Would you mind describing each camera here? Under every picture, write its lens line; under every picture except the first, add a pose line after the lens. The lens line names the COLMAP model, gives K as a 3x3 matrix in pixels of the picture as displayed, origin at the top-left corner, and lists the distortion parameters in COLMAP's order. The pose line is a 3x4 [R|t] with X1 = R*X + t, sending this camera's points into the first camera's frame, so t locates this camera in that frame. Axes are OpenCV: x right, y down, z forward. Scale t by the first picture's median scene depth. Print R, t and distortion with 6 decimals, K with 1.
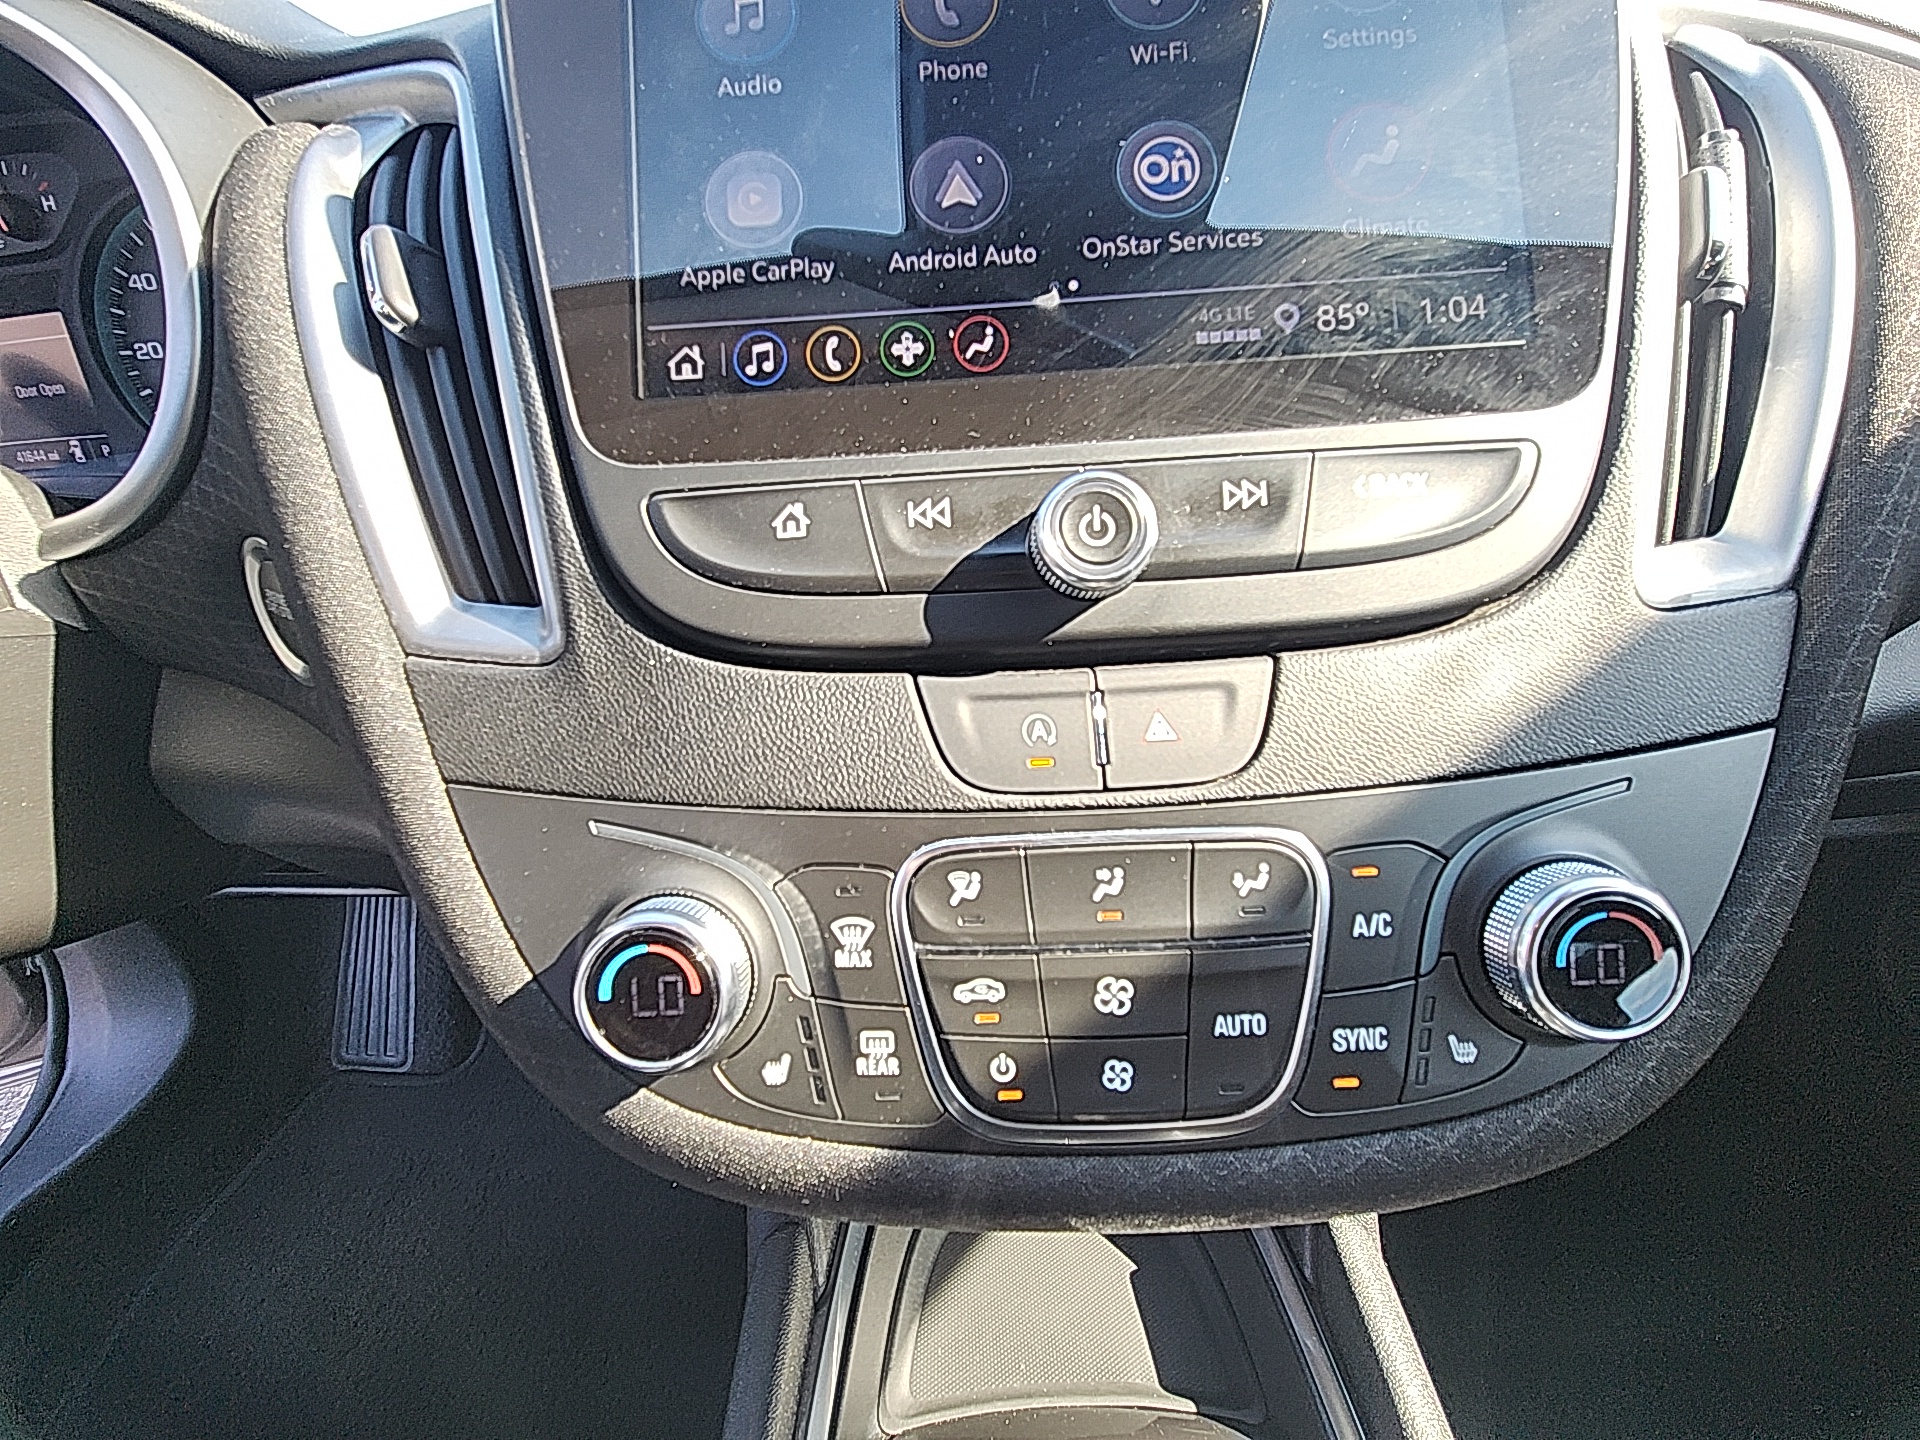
lens RADIAL K [[770.6, 0, 957.9], [0, 770.6, 700.4], [0, 0, 1]] dist [0.010674, -0.006893]
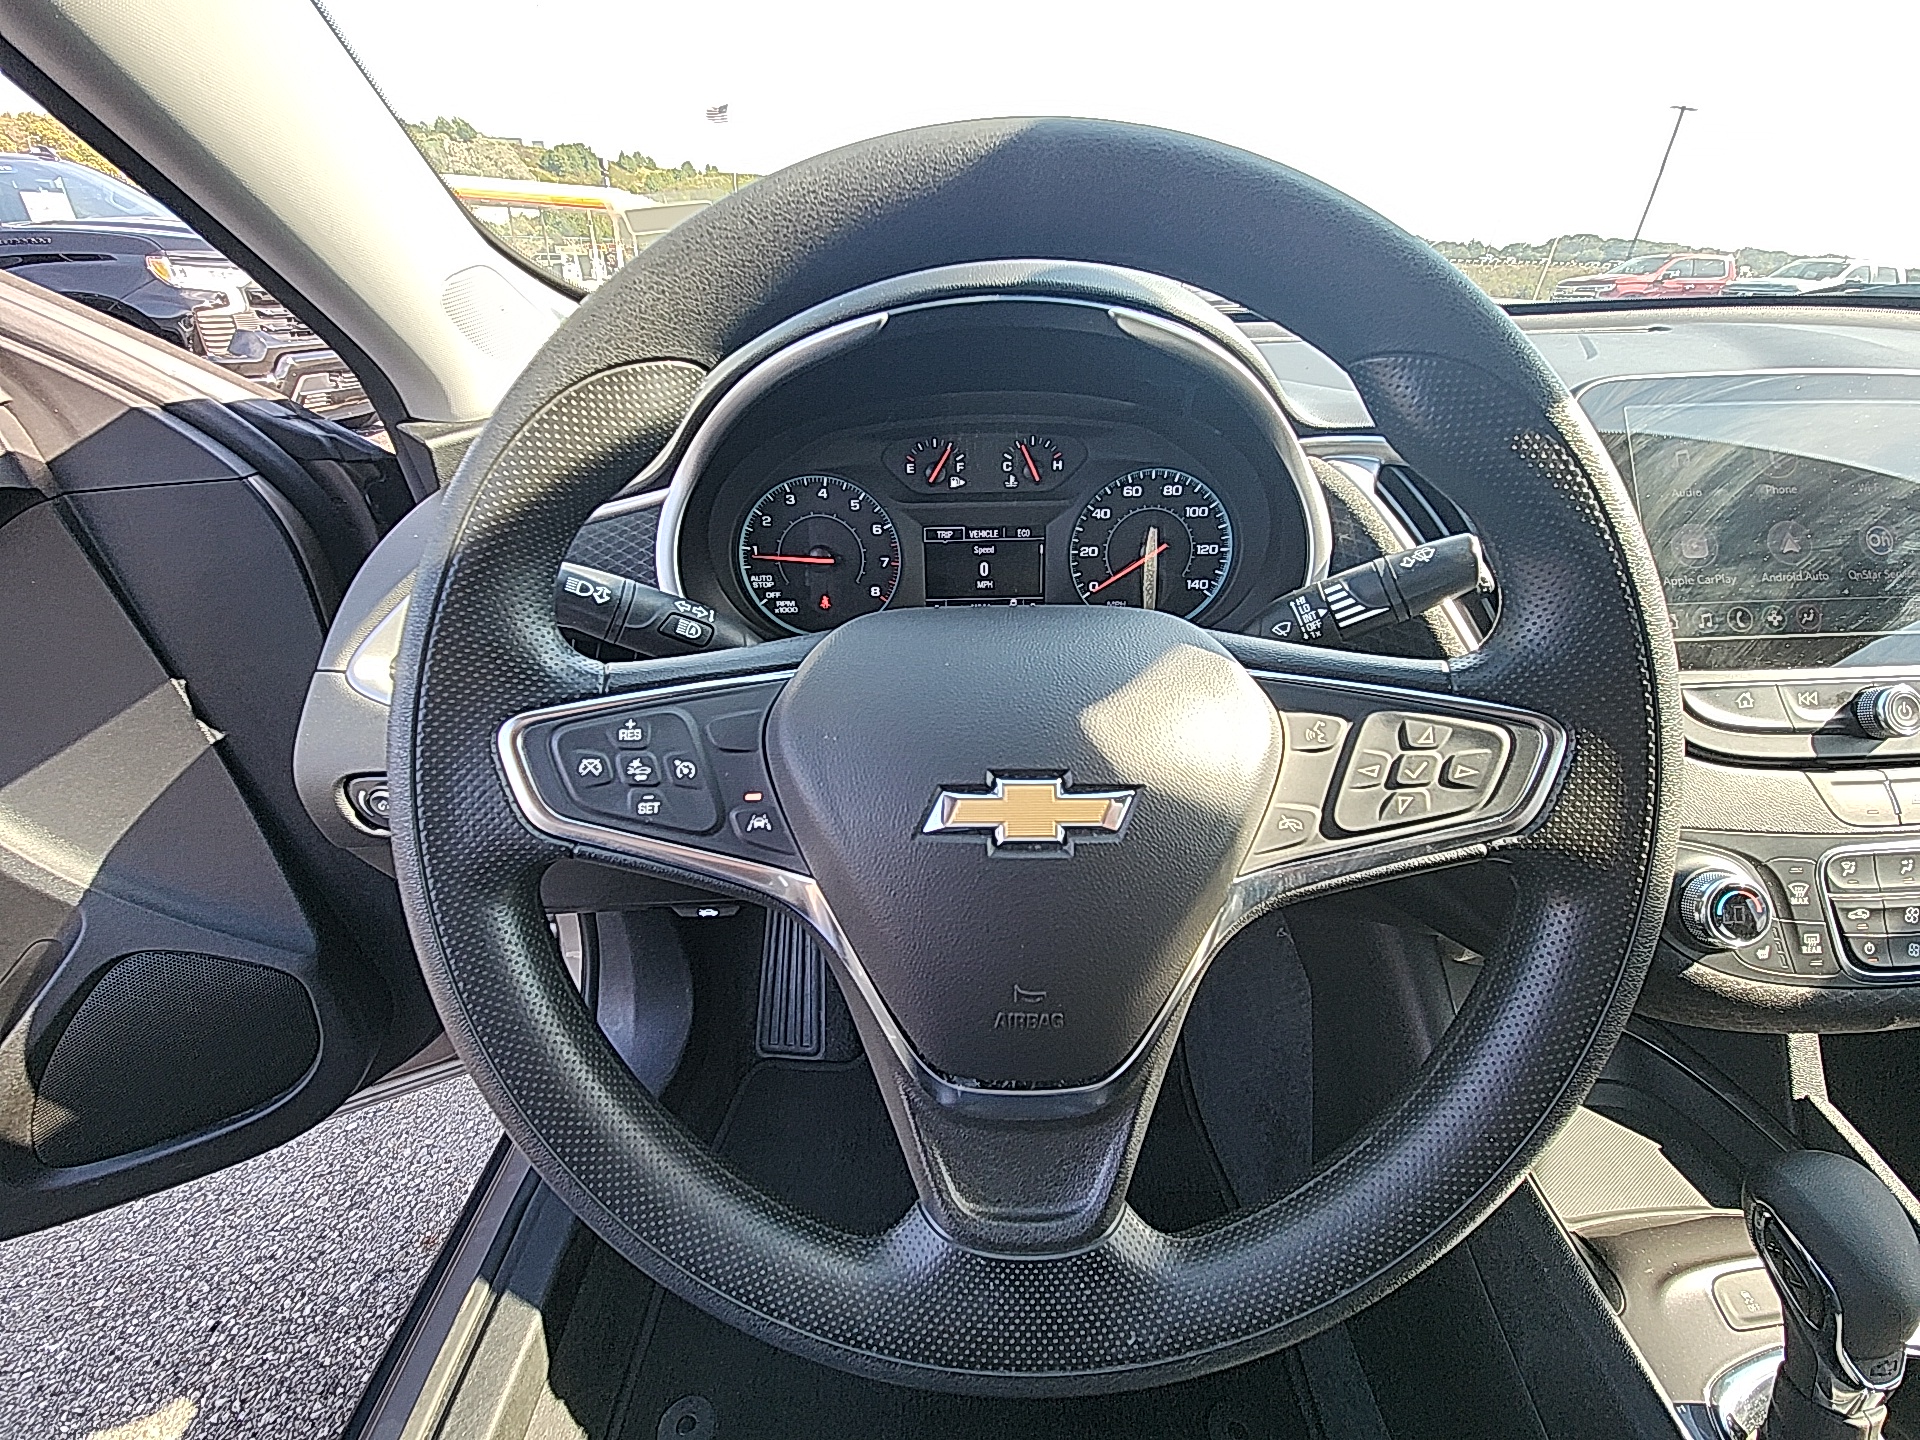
lens RADIAL K [[770.6, 0, 953.5], [0, 770.6, 703.3], [0, 0, 1]] dist [0.010674, -0.006893]
pose [[0.999641, 0.021366, 0.016141, -2.397024], [-0.020364, 0.998000, -0.059842, -0.043103], [-0.017387, 0.059491, 0.998077, -1.103825]]
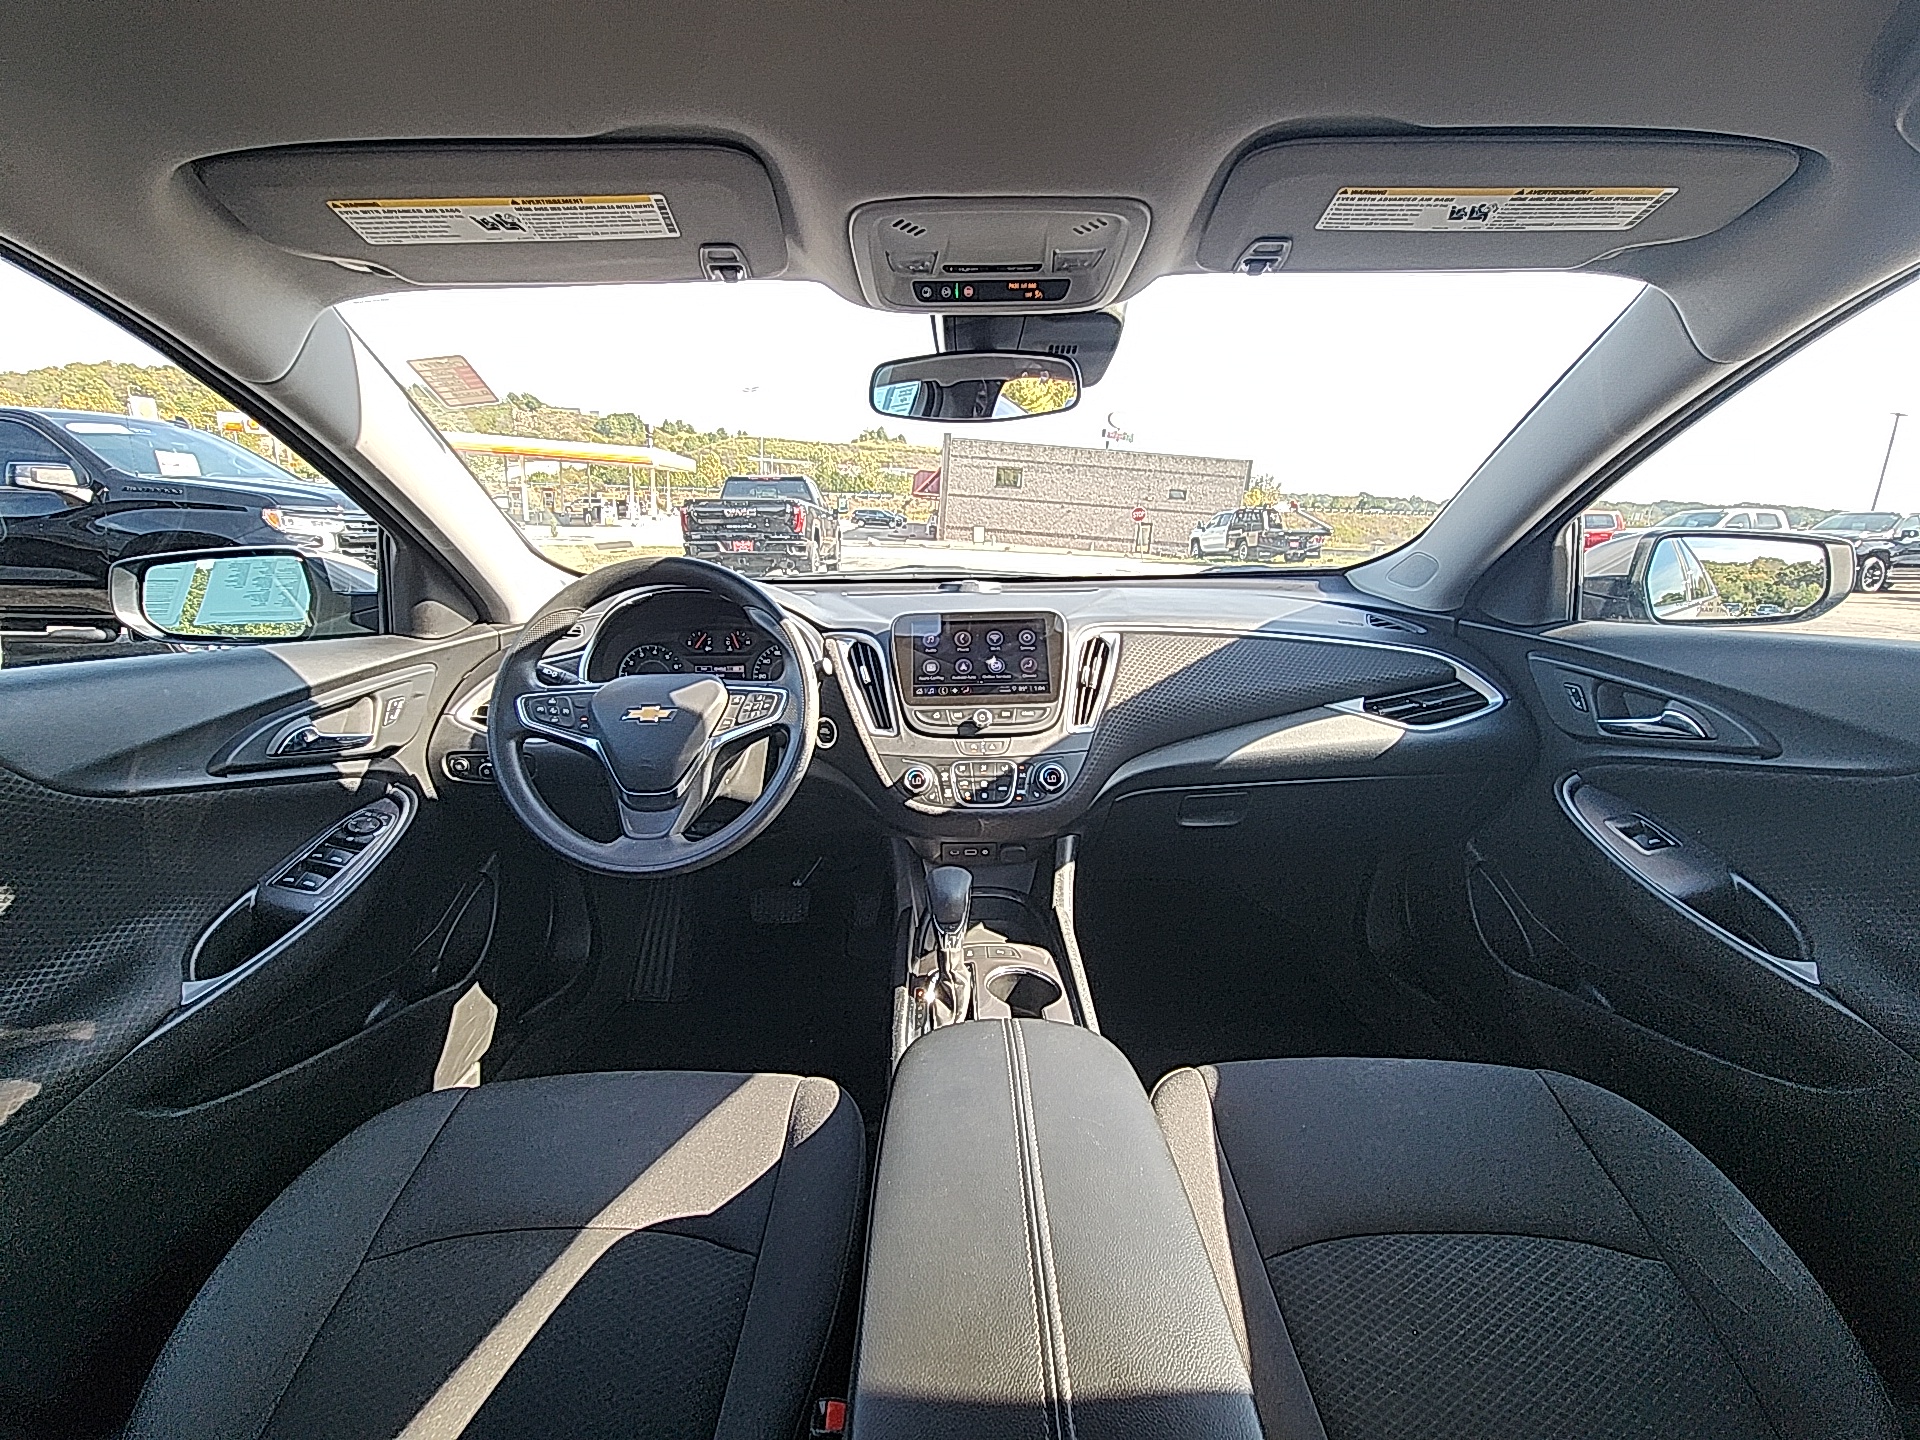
lens RADIAL K [[770.6, 0, 957.2], [0, 770.6, 703.2], [0, 0, 1]] dist [0.010674, -0.006893]
pose [[0.999243, 0.034906, 0.017160, -0.153654], [-0.027449, 0.945419, -0.324700, 1.702460], [-0.027558, 0.323983, 0.945661, -4.969420]]
